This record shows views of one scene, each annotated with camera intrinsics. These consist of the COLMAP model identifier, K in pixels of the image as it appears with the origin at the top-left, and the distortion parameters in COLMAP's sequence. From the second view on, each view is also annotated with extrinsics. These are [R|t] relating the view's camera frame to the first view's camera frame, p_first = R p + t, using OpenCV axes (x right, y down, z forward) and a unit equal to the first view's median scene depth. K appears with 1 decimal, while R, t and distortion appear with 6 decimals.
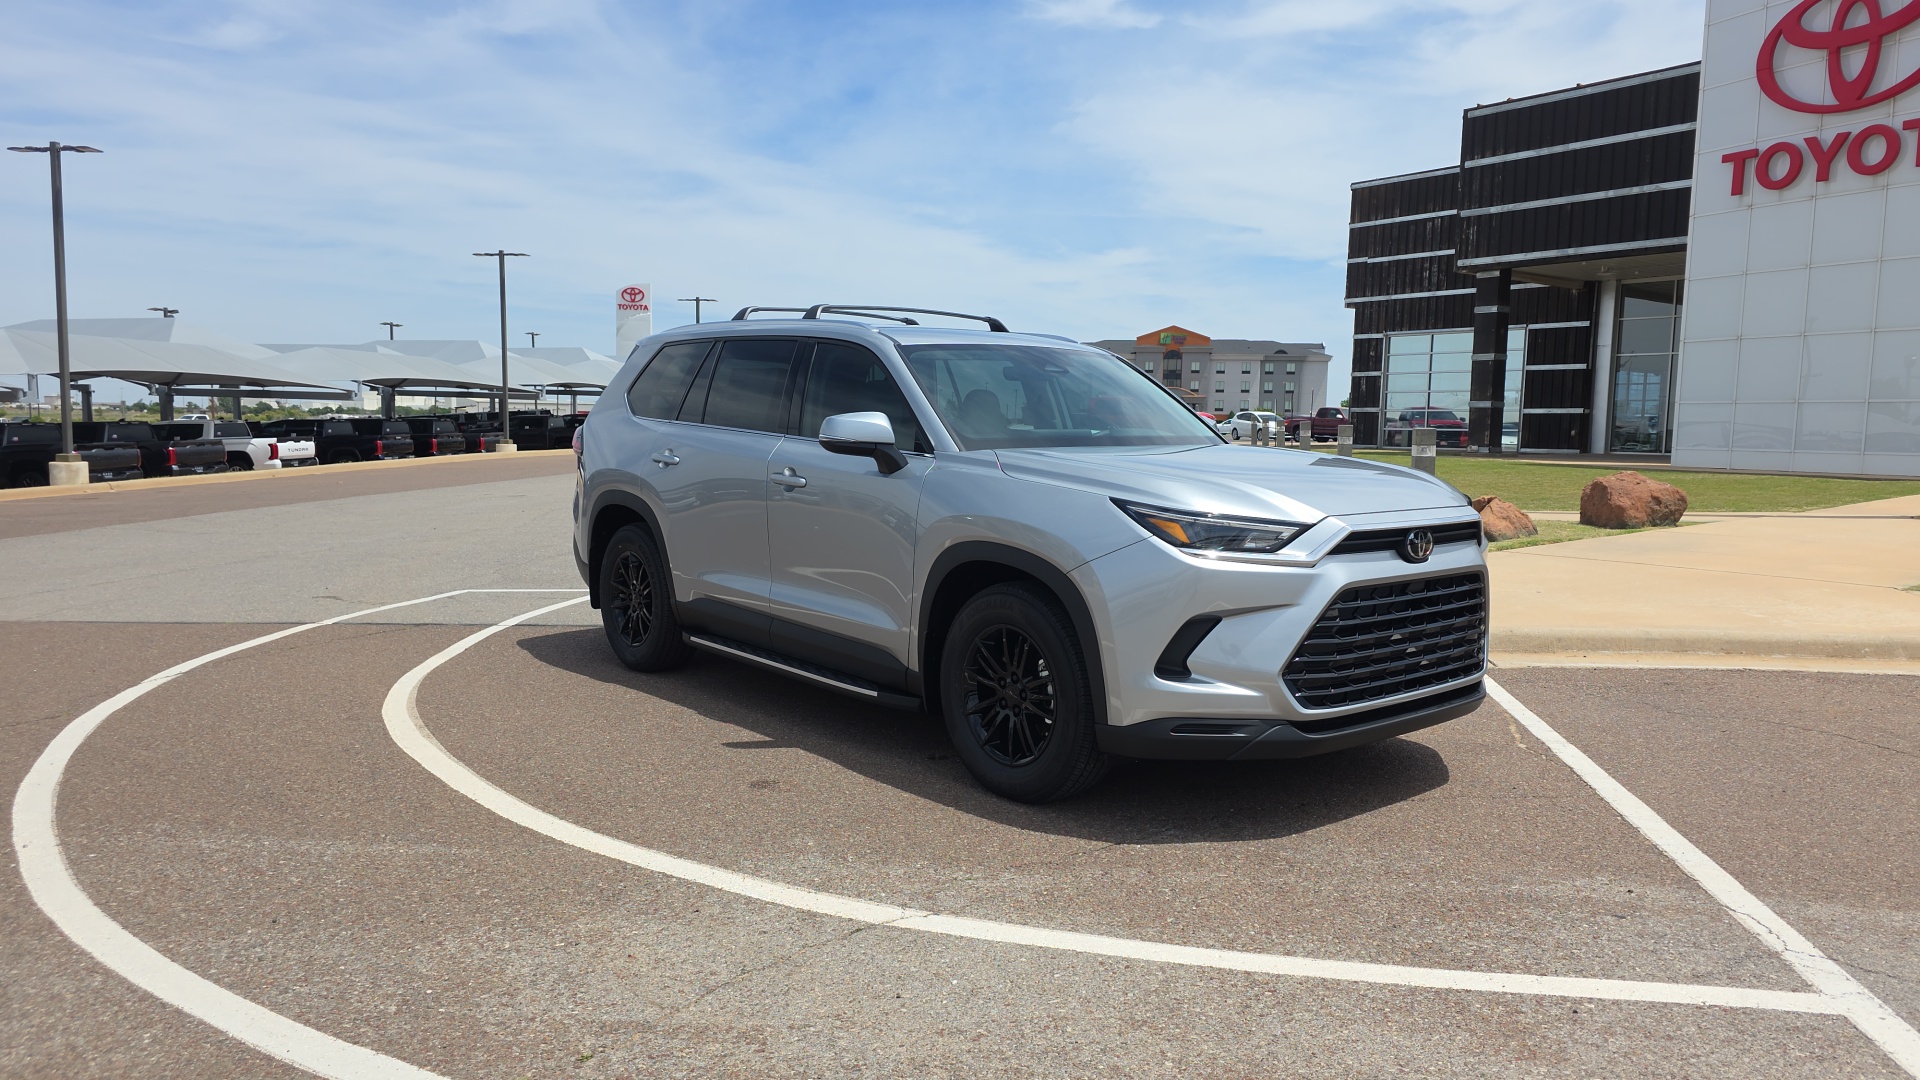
lens RADIAL K [[1302.8, 0, 1013.8], [0, 1302.8, 568.1], [0, 0, 1]] dist [0.055156, -0.052552]
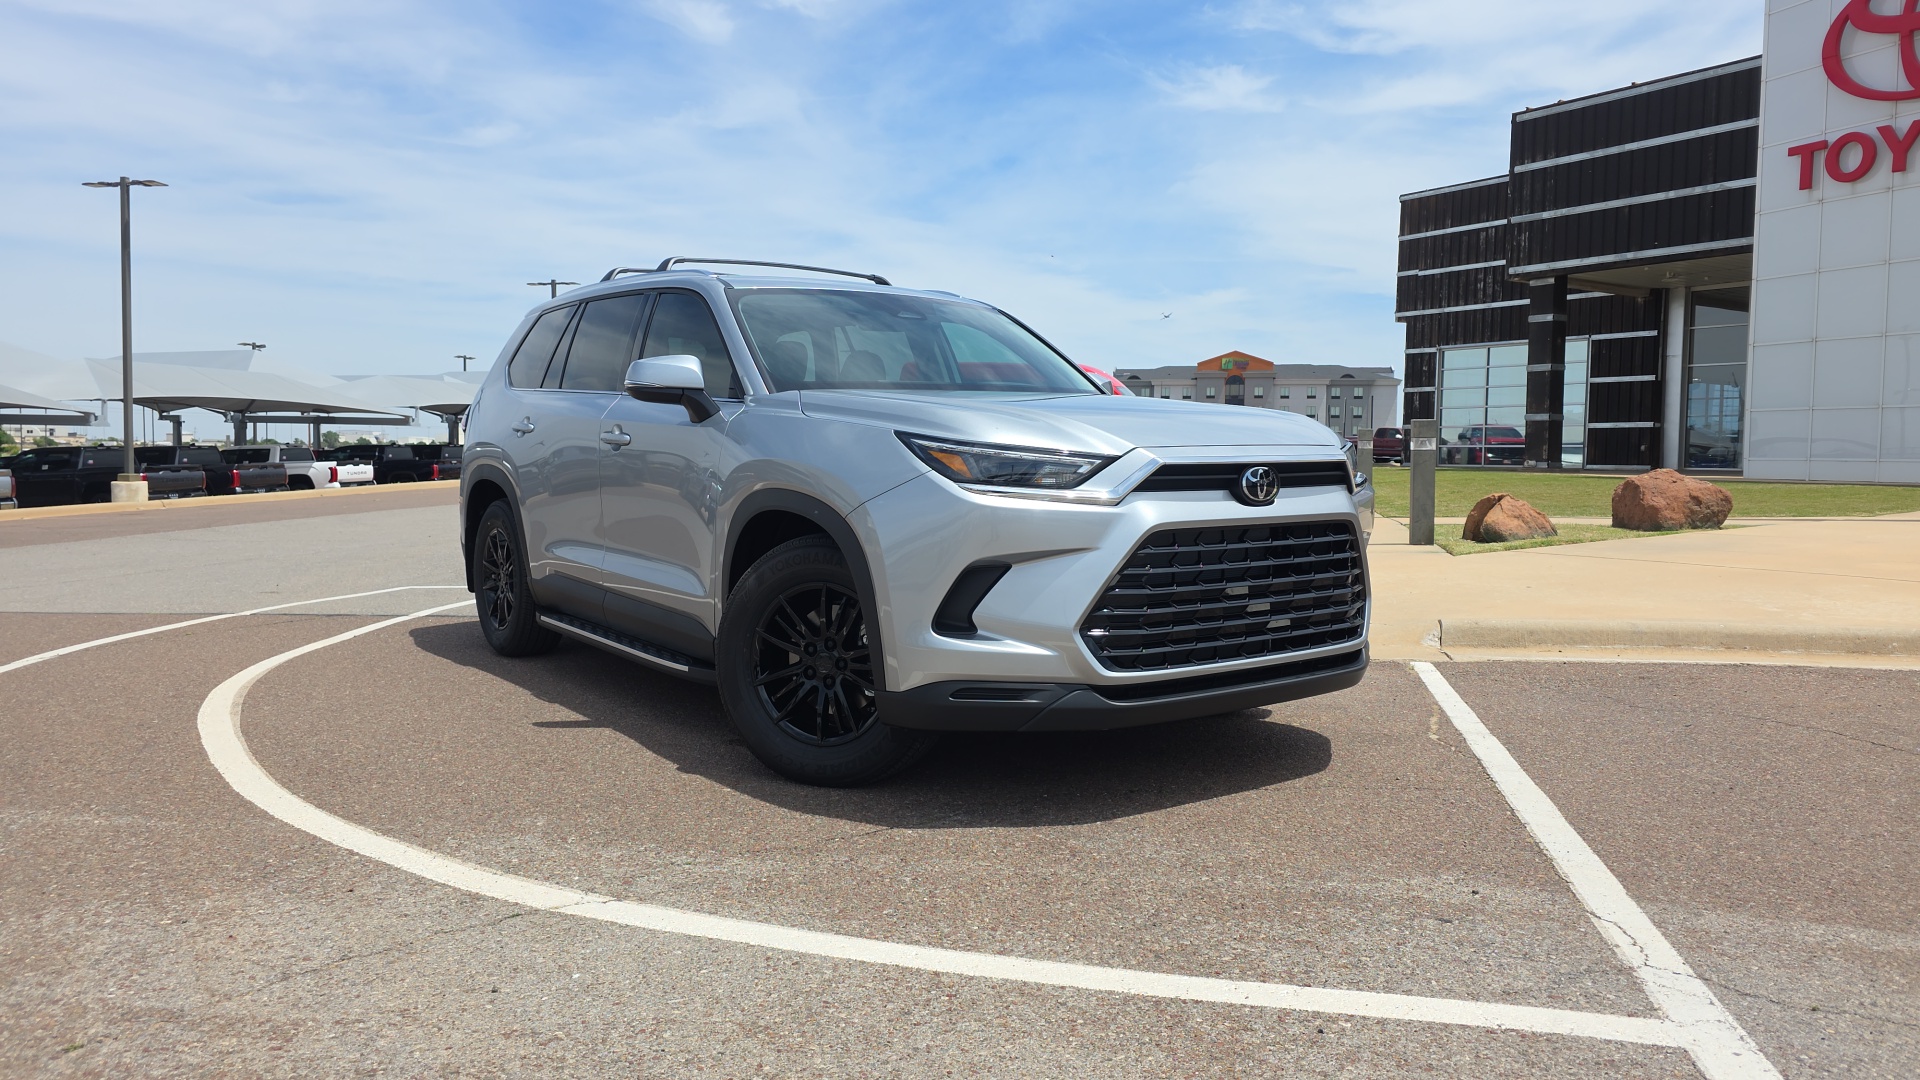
lens RADIAL K [[1302.8, 0, 966.3], [0, 1302.8, 534.0], [0, 0, 1]] dist [0.055156, -0.052552]
pose [[0.996181, -0.000809, -0.087309, 0.035269], [-0.003440, 0.998817, -0.048502, 0.010235], [0.087245, 0.048617, 0.995000, 0.024444]]
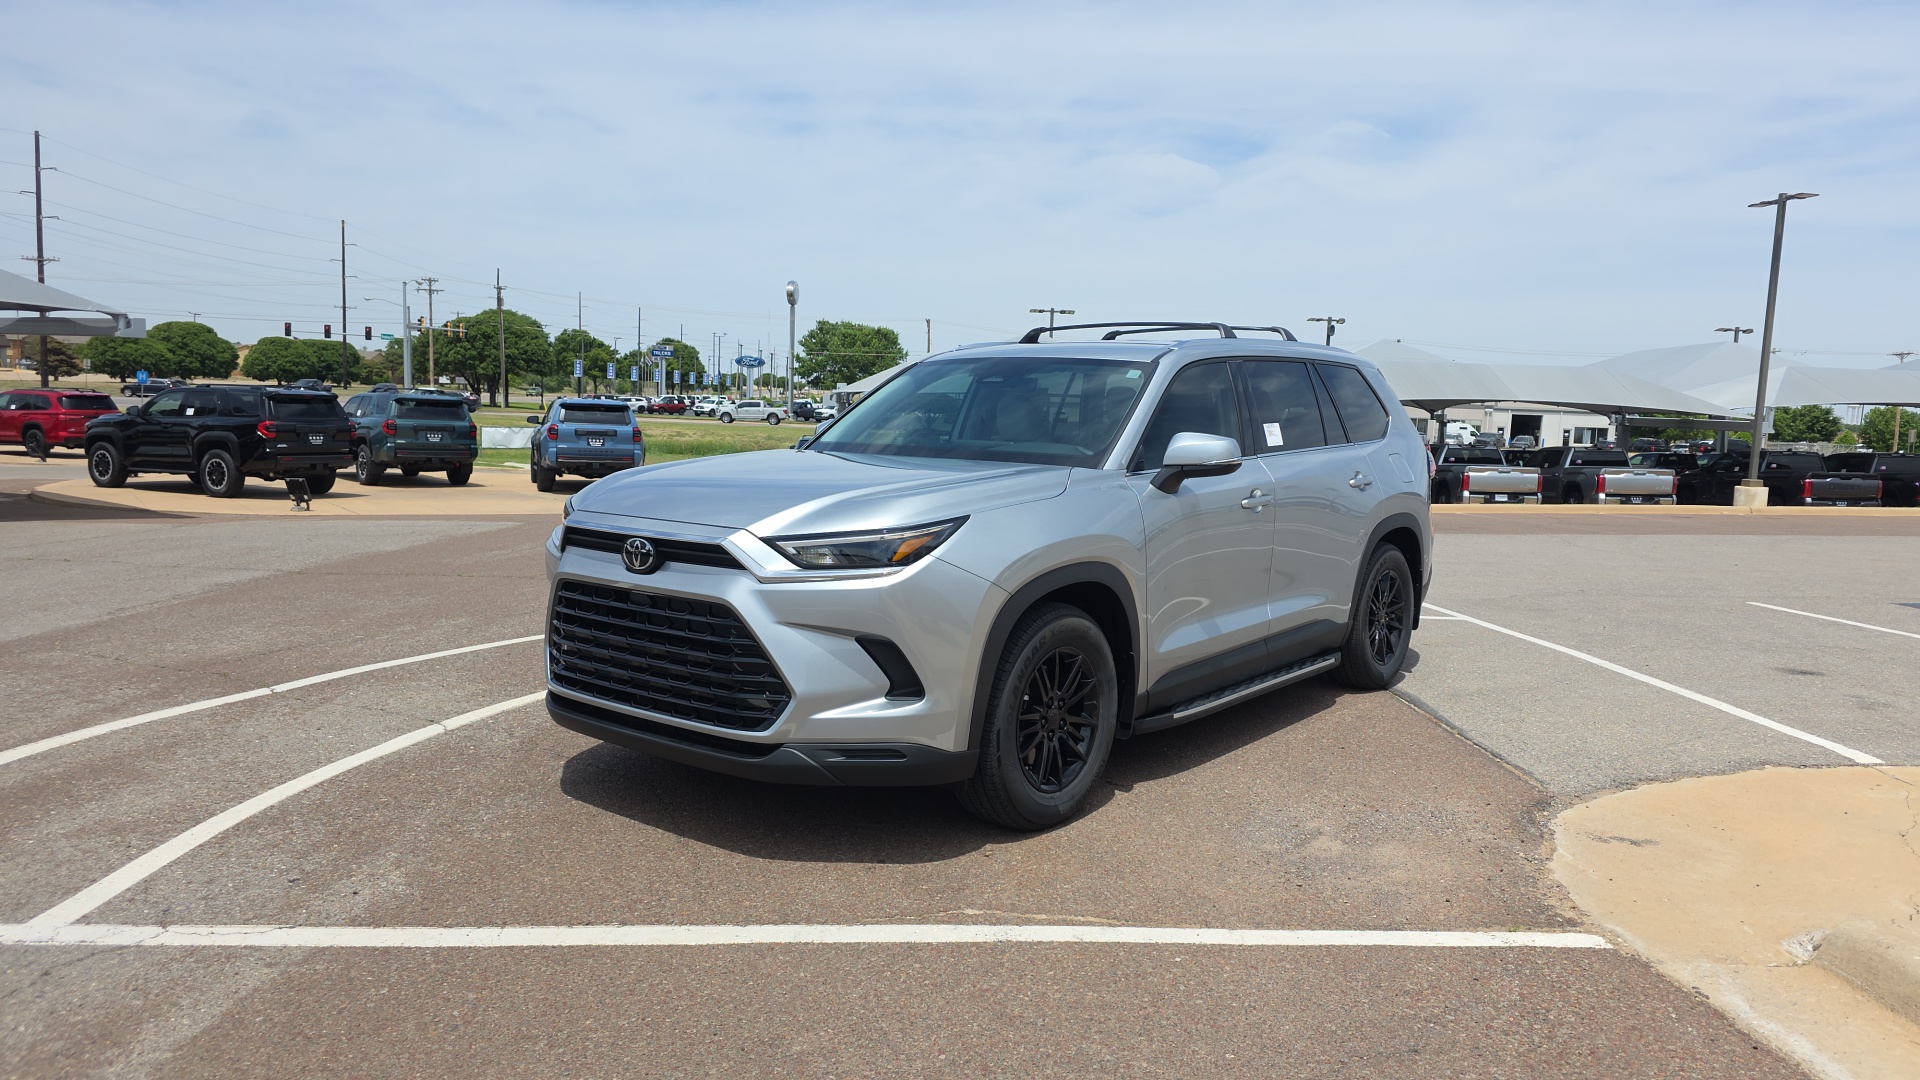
lens RADIAL K [[1288.2, 0, 994.0], [0, 1288.2, 549.2], [0, 0, 1]] dist [0.031782, -0.016505]
pose [[0.190624, 0.099057, -0.976653, 0.231389], [-0.137947, 0.987727, 0.073256, -0.022880], [0.971922, 0.120762, 0.201949, 0.192676]]
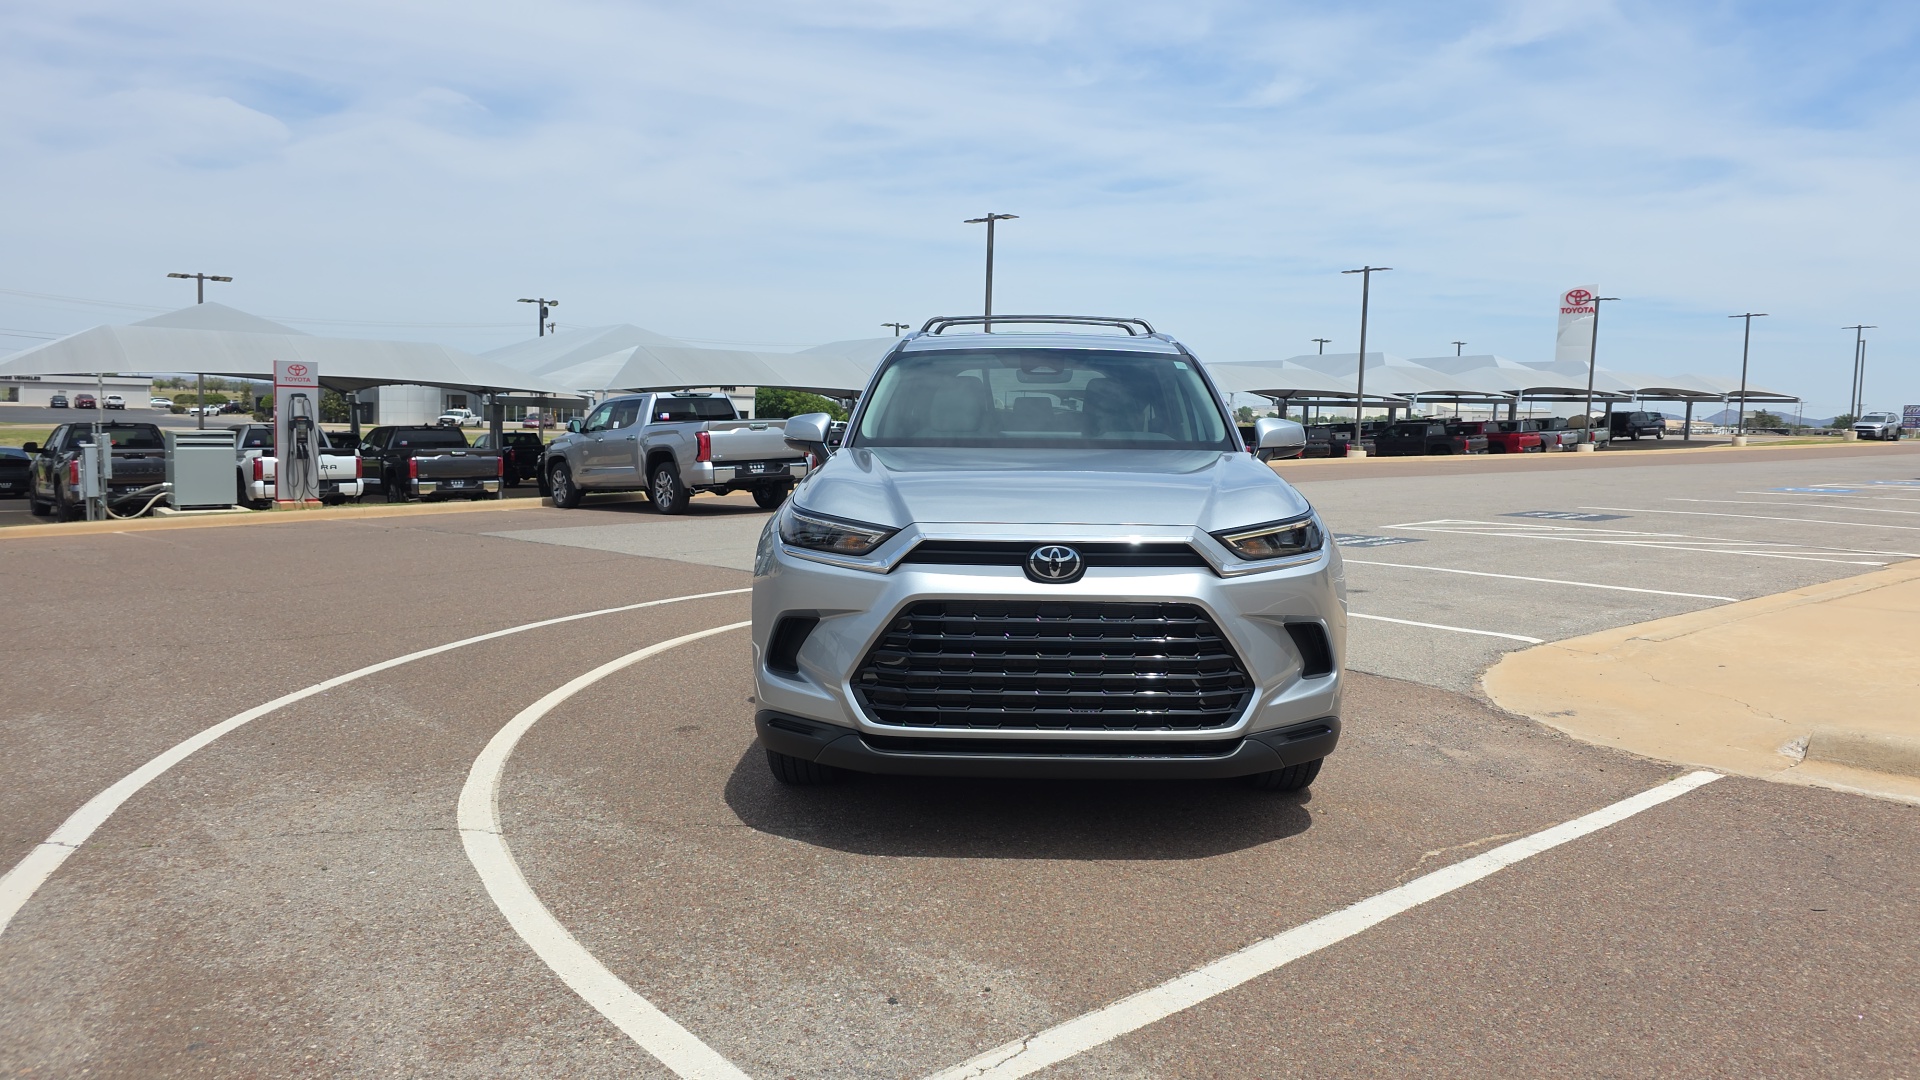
lens RADIAL K [[1302.8, 0, 995.9], [0, 1302.8, 536.2], [0, 0, 1]] dist [0.055156, -0.052552]
pose [[0.745418, 0.060433, -0.663852, 0.155567], [-0.080536, 0.996752, 0.000307, -0.005963], [0.661714, 0.053235, 0.747864, 0.058301]]
